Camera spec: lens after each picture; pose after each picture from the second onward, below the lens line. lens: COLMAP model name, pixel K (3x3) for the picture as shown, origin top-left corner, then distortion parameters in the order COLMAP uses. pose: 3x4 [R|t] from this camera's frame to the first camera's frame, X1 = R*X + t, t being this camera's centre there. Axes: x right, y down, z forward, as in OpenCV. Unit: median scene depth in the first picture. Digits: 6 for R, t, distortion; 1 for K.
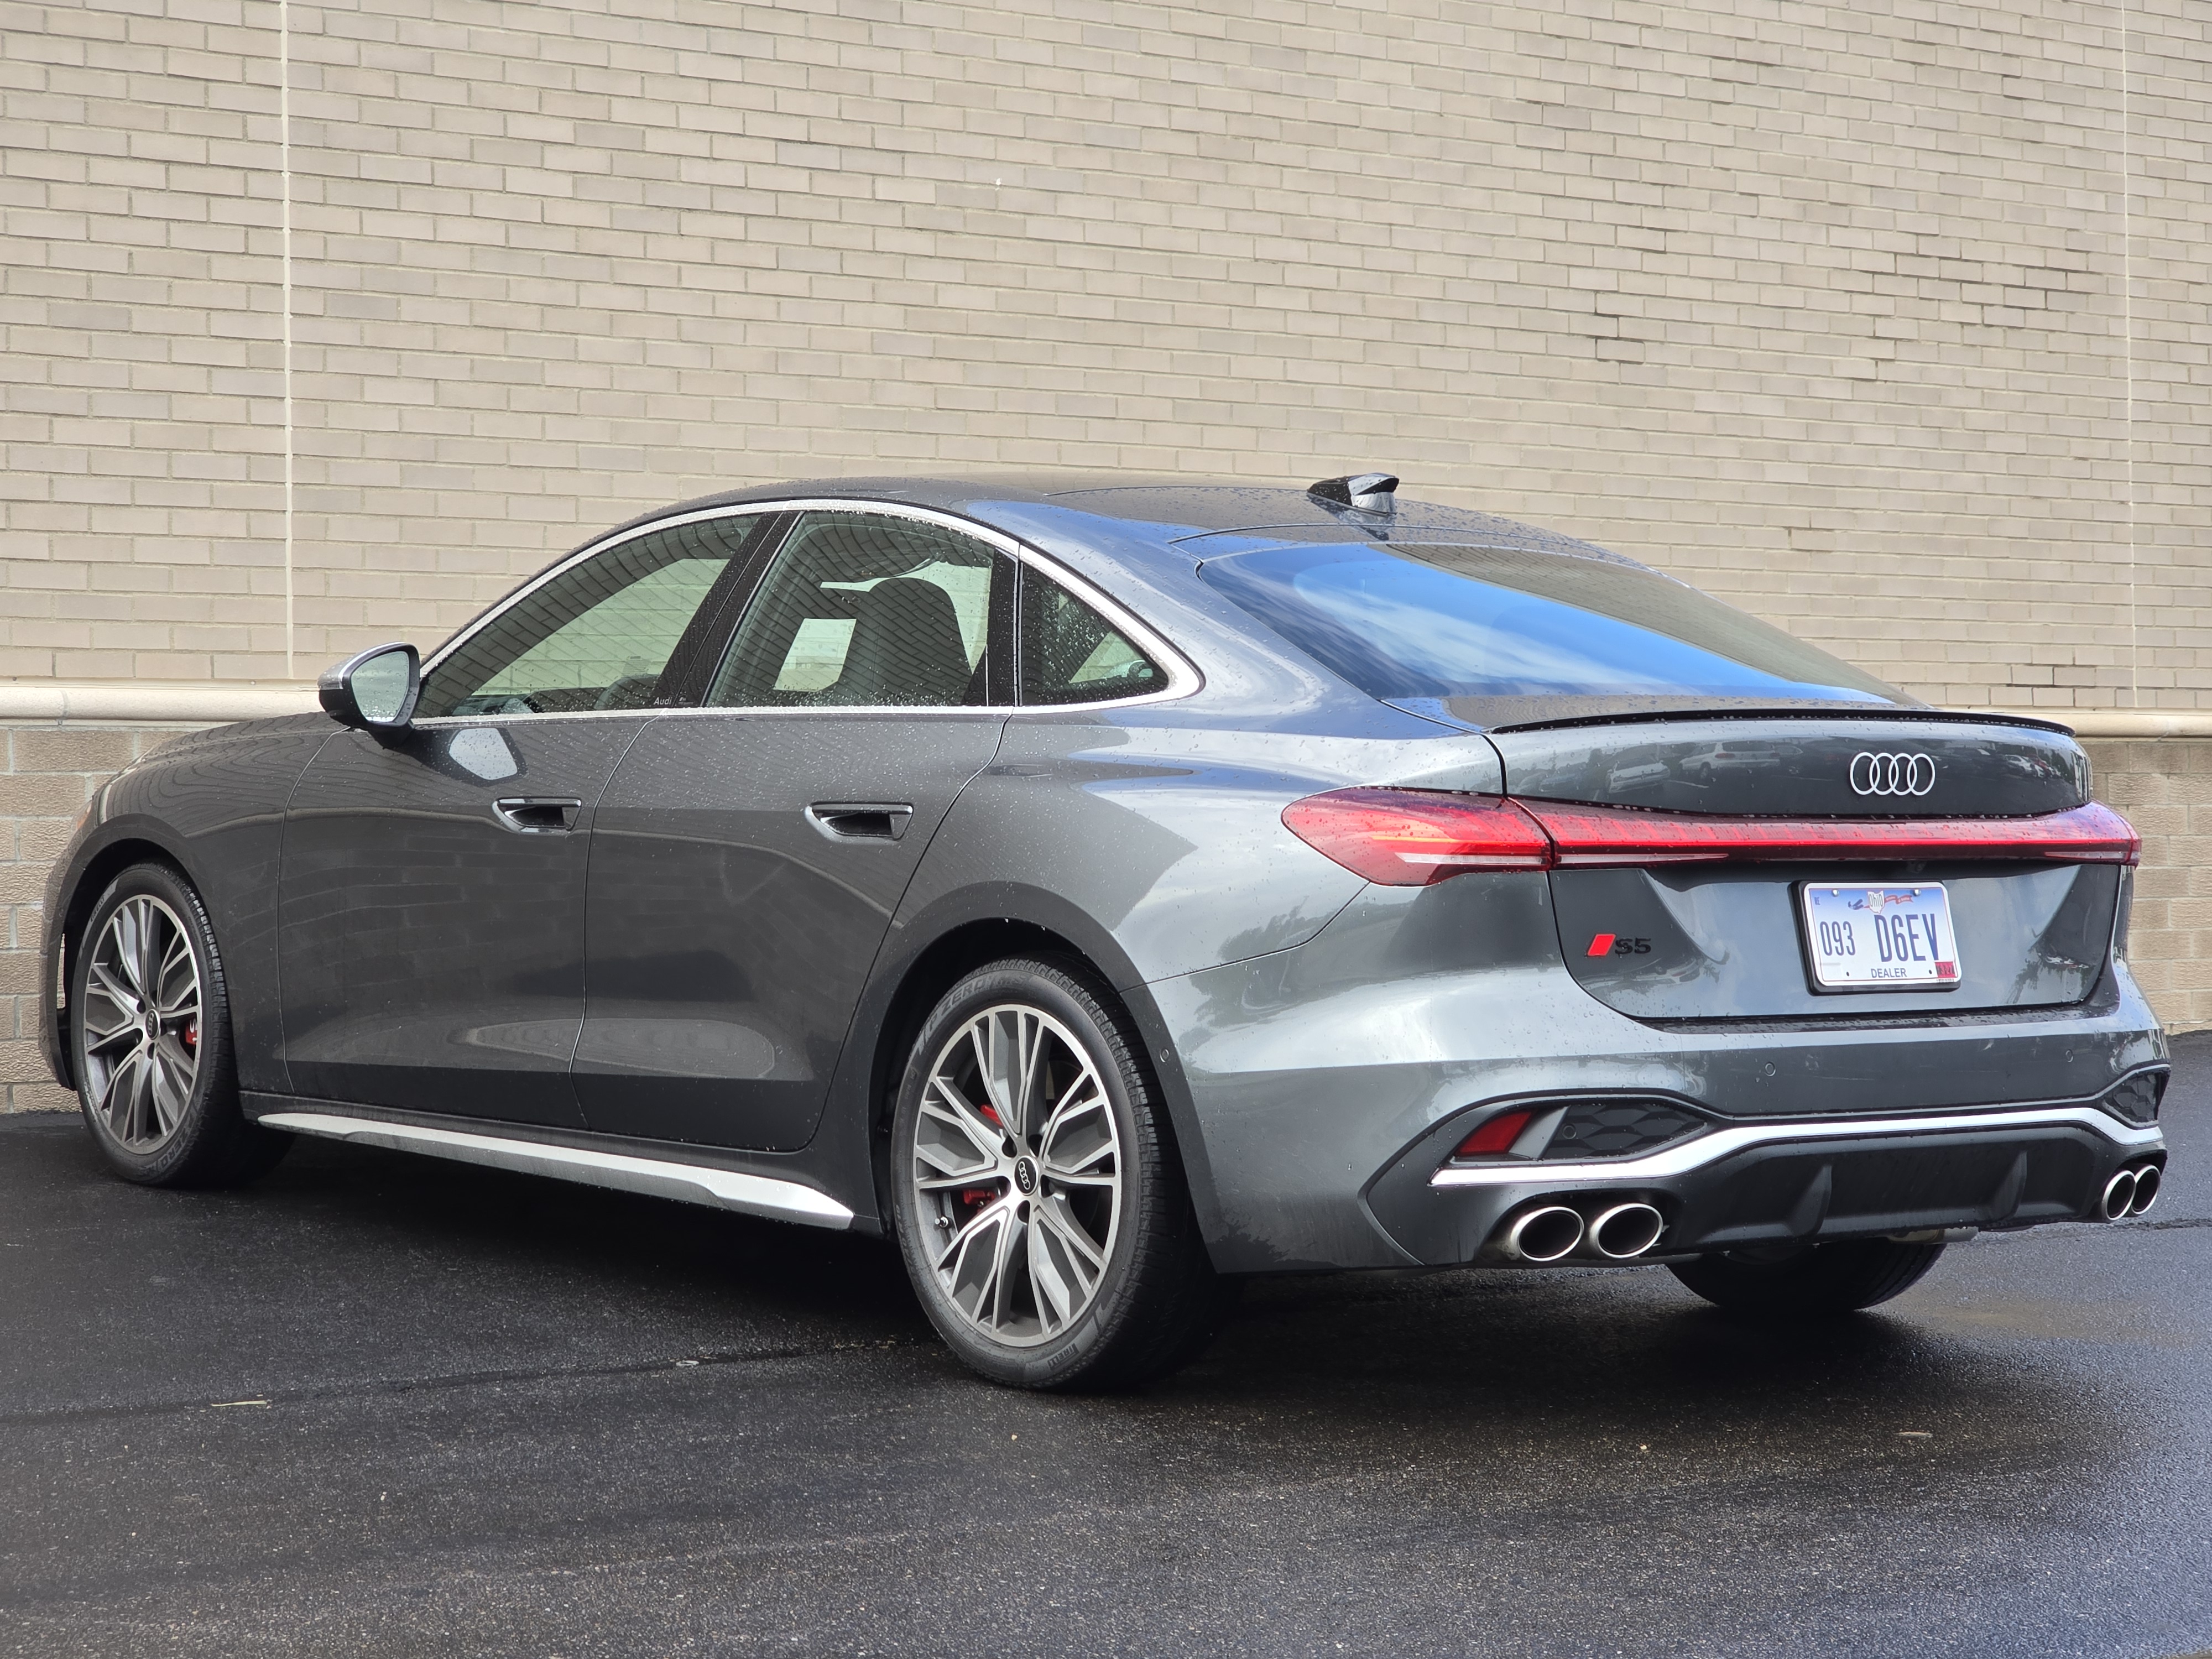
lens RADIAL K [[4398.8, 0, 1153.5], [0, 4398.8, 819.8], [0, 0, 1]] dist [-0.005173, 0.000000]
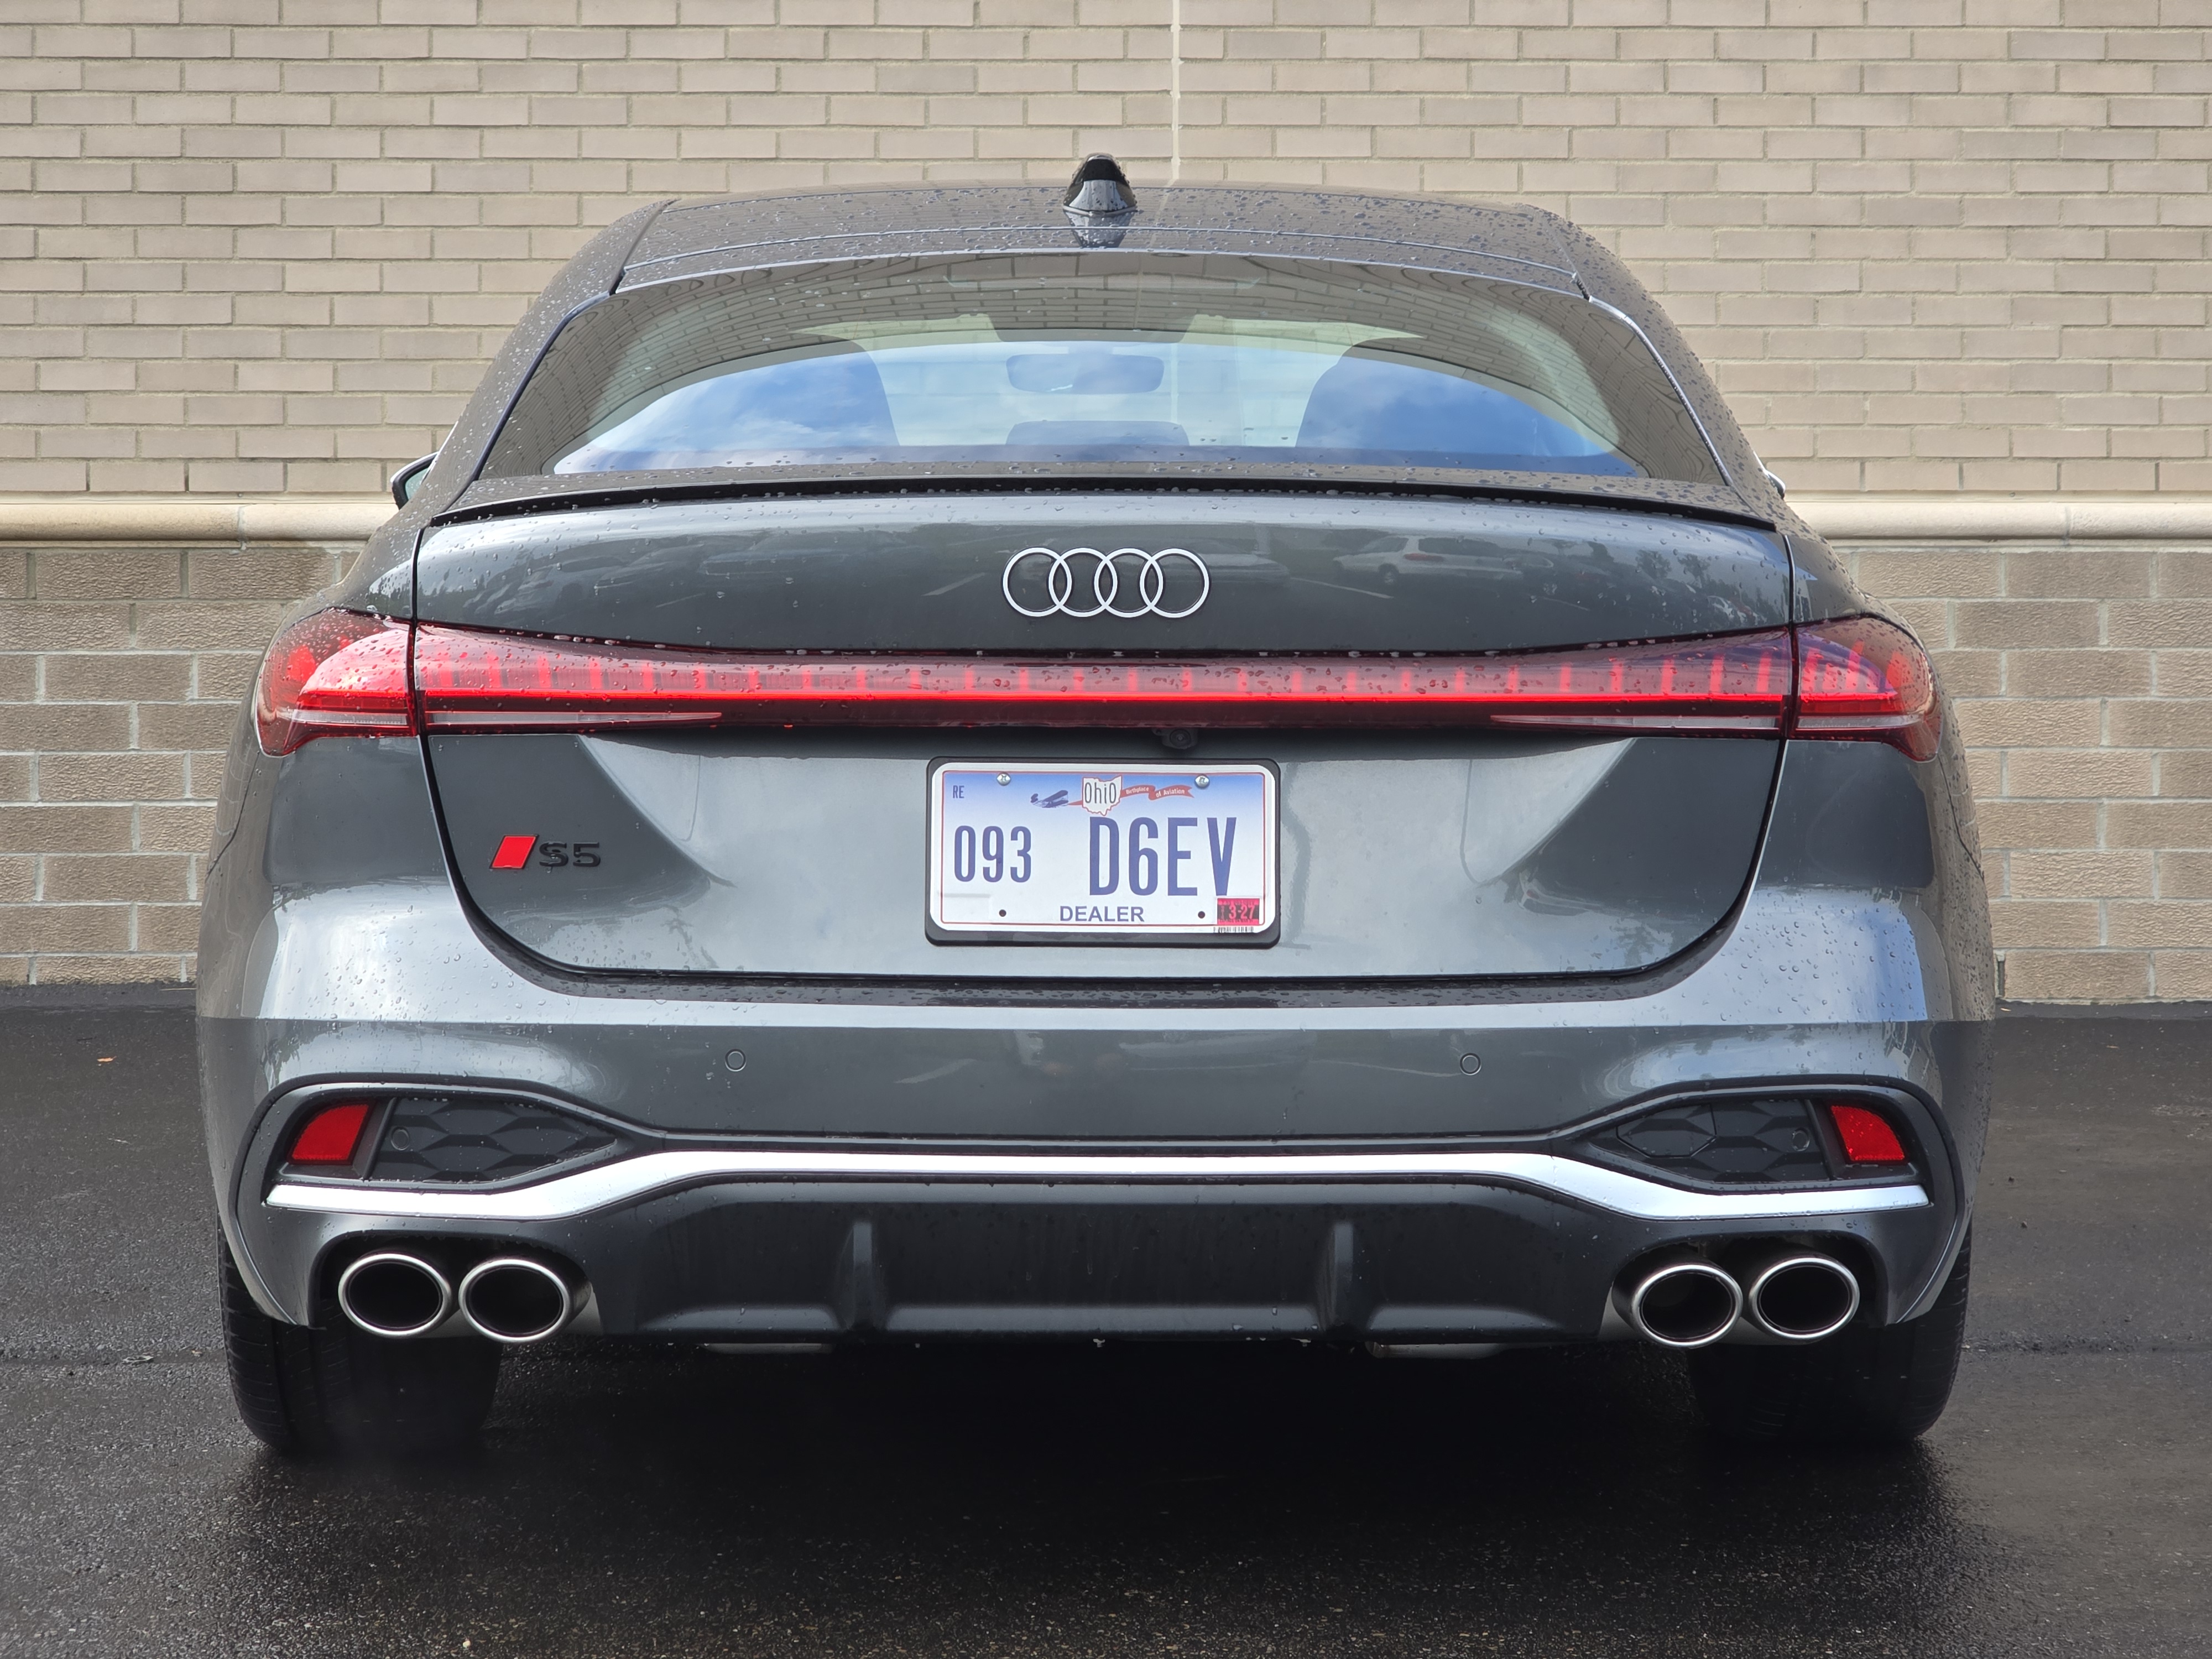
lens RADIAL K [[4398.8, 0, 1095.8], [0, 4398.8, 767.8], [0, 0, 1]] dist [-0.005173, 0.000000]
pose [[0.797149, 0.018445, -0.603501, 0.303888], [-0.005786, 0.999721, 0.022913, 0.001937], [0.603756, -0.014773, 0.797033, 0.312447]]
